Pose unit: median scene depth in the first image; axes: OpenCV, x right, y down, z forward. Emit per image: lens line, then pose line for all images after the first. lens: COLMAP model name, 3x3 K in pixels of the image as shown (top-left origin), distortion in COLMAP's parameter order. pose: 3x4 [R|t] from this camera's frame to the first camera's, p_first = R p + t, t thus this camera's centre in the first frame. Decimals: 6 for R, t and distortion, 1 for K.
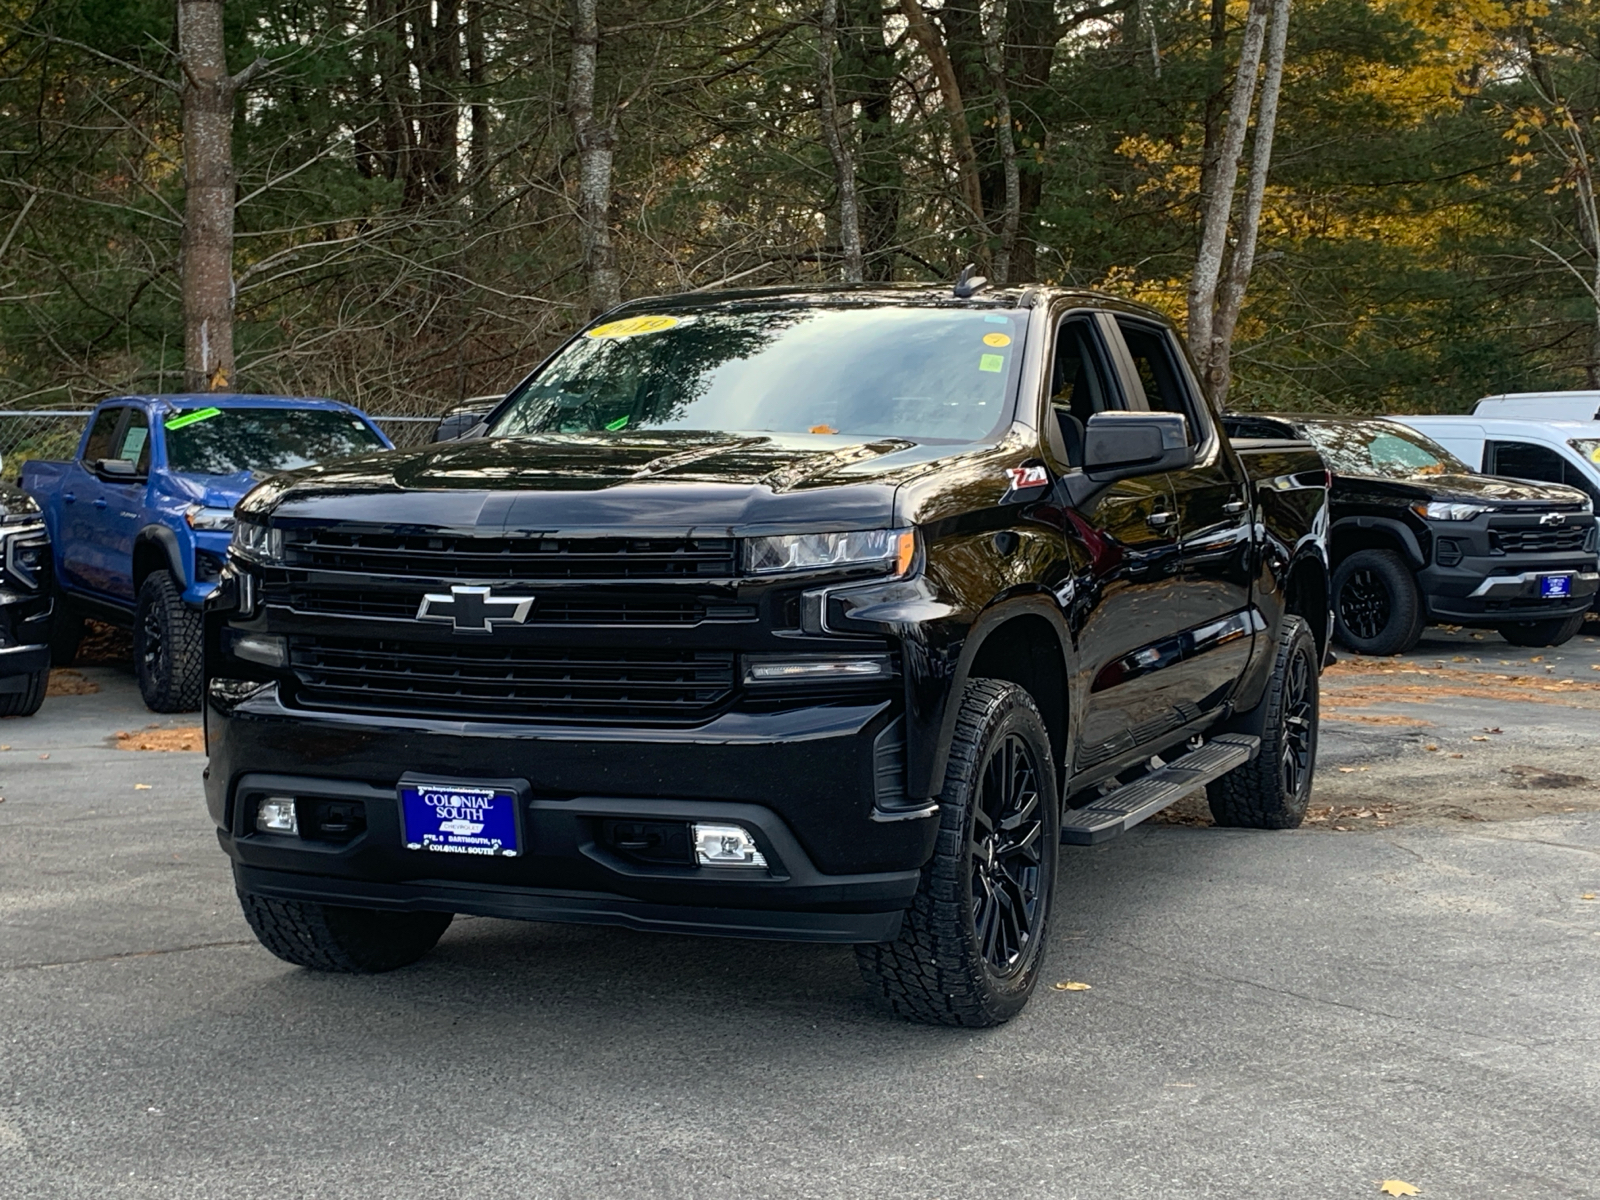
lens RADIAL K [[2401.5, 0, 807.9], [0, 2401.5, 600.4], [0, 0, 1]] dist [0.069127, 0.000000]
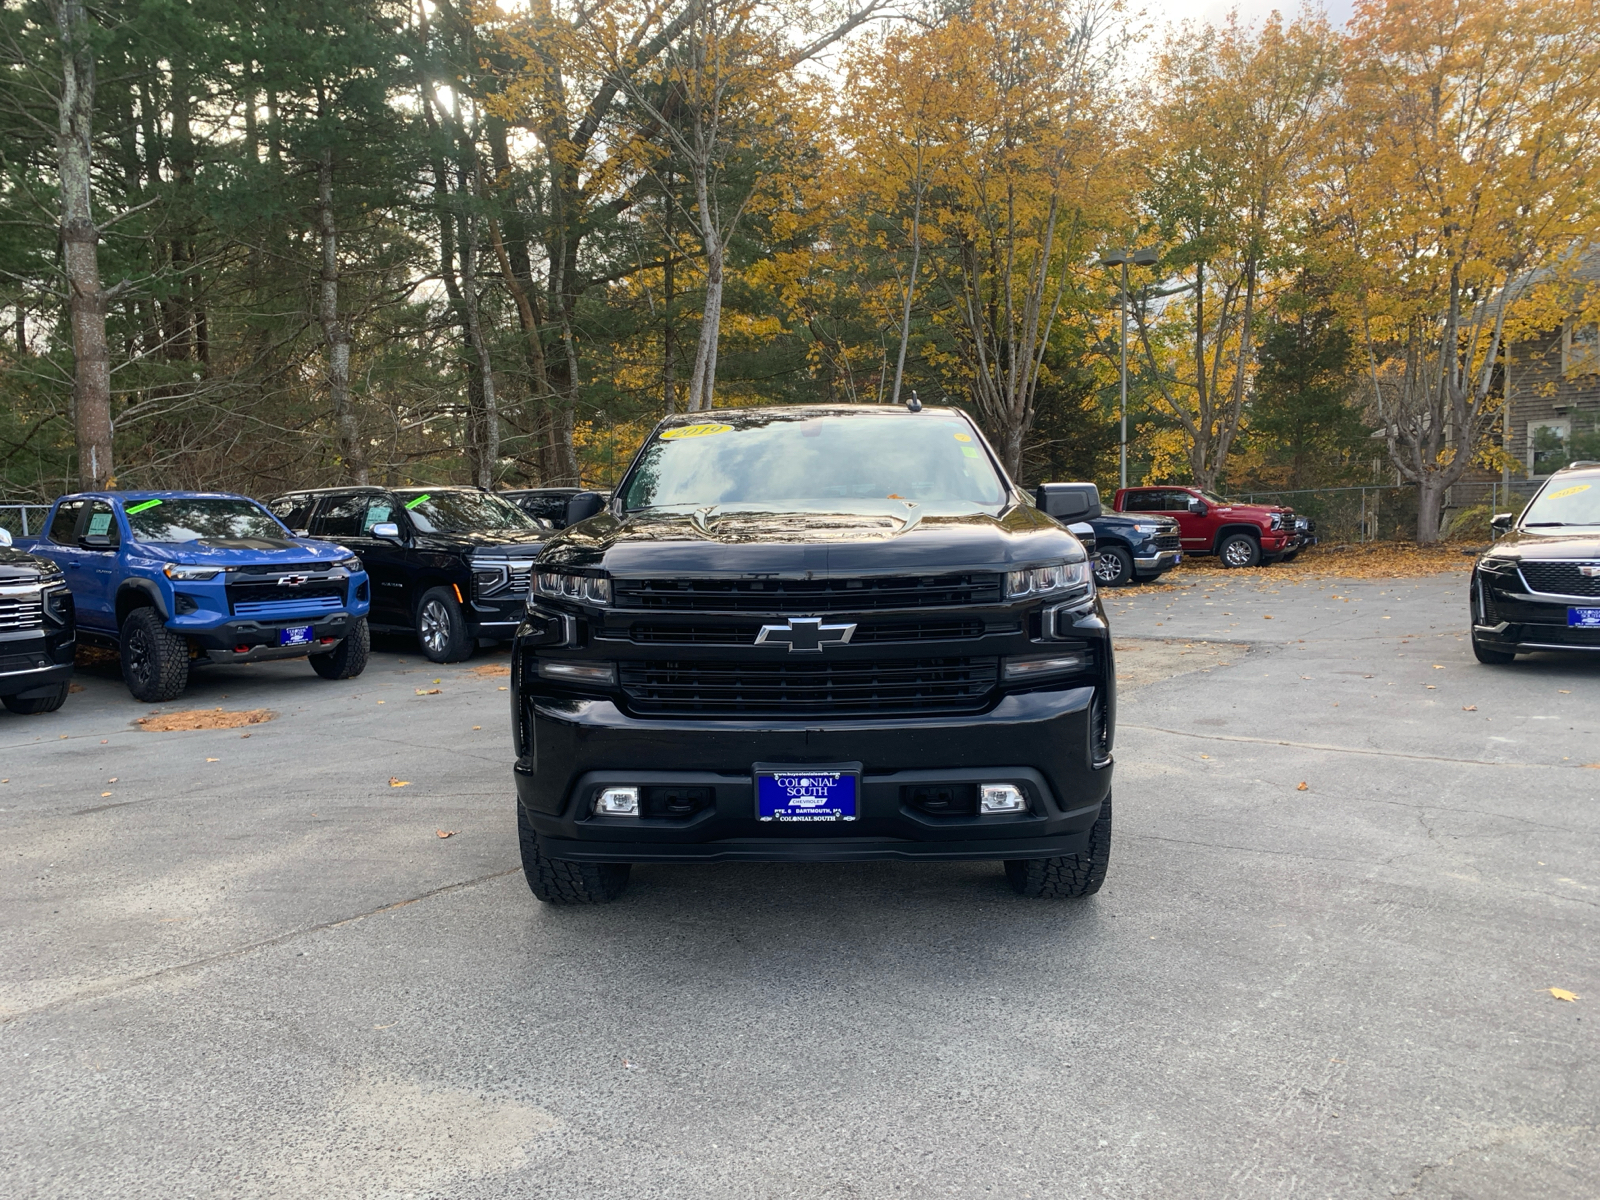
lens RADIAL K [[1204.7, 0, 790.5], [0, 1204.7, 611.4], [0, 0, 1]] dist [0.036335, -0.051700]
pose [[0.938061, -0.047644, 0.343180, -0.332042], [0.042602, 0.998845, 0.022219, -0.021511], [-0.343842, -0.006222, 0.939007, 0.345578]]
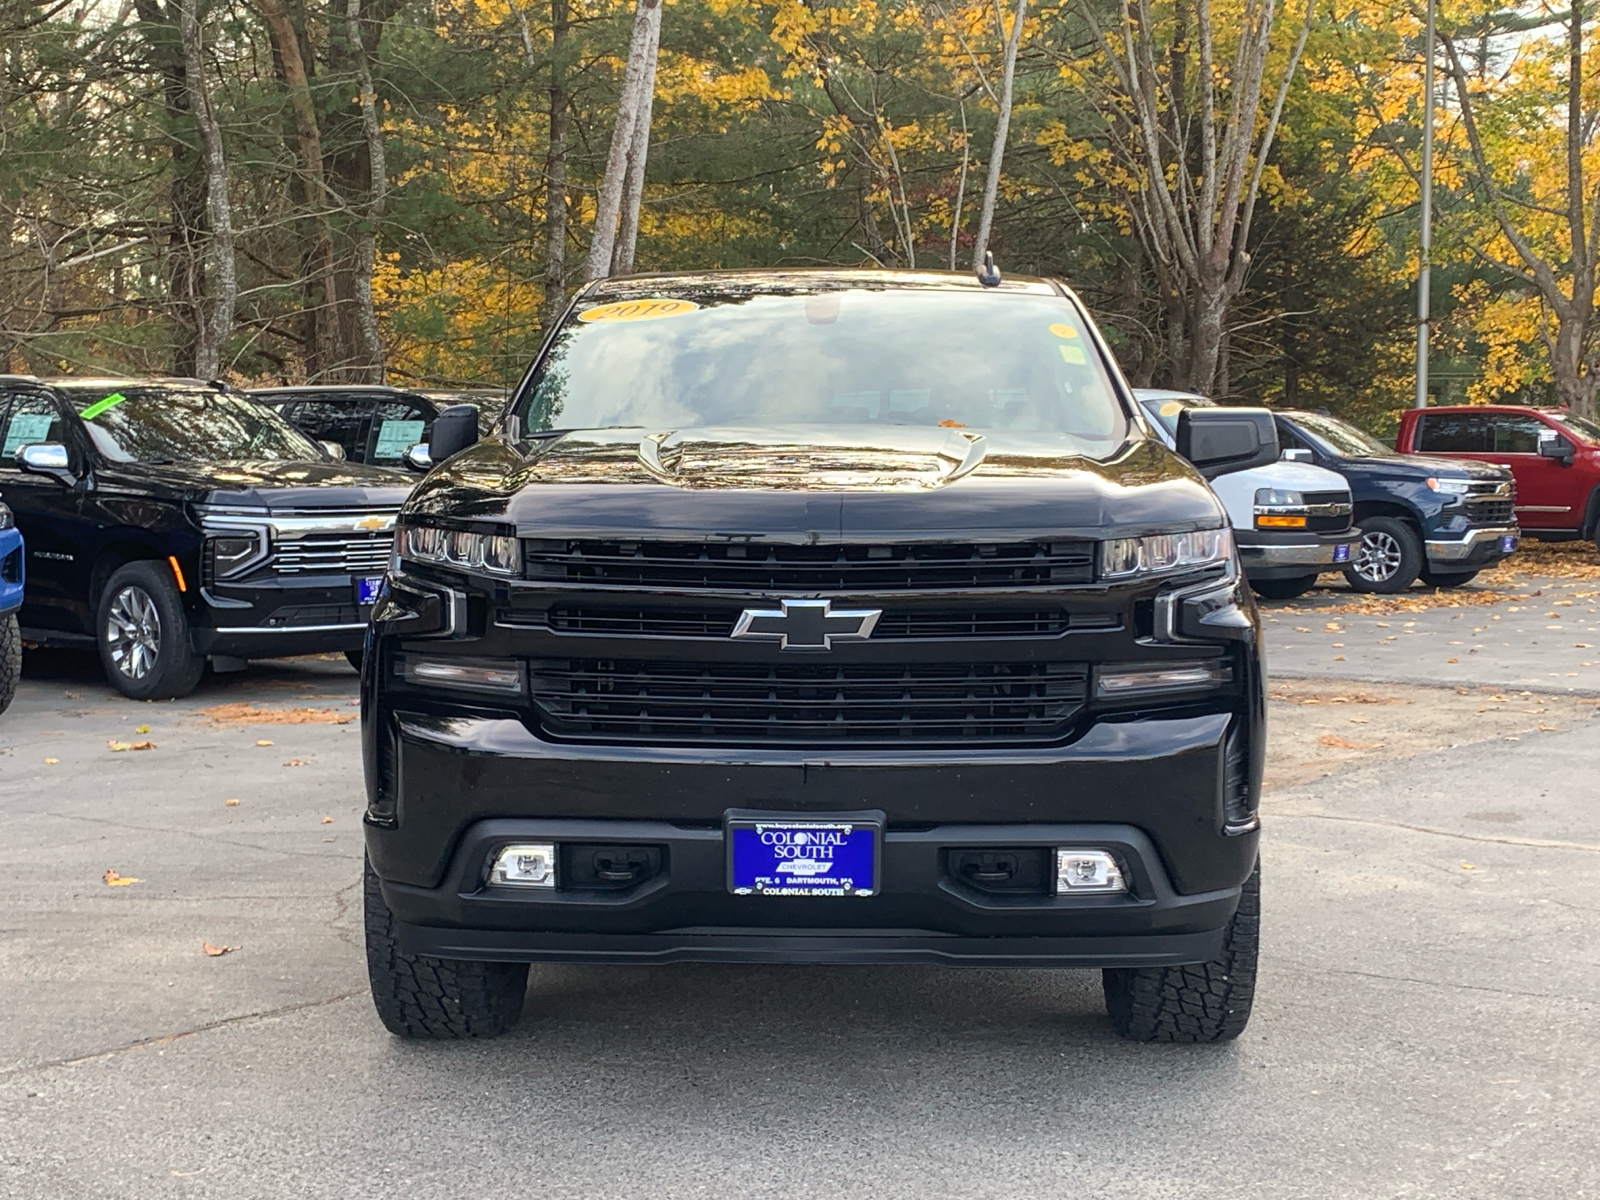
lens RADIAL K [[2393.7, 0, 791.7], [0, 2393.7, 631.7], [0, 0, 1]] dist [0.082016, 0.000000]
pose [[0.936383, -0.026312, 0.349993, -0.408993], [0.020429, 0.999581, 0.020490, -0.010828], [-0.350386, -0.012037, 0.936528, 0.146173]]
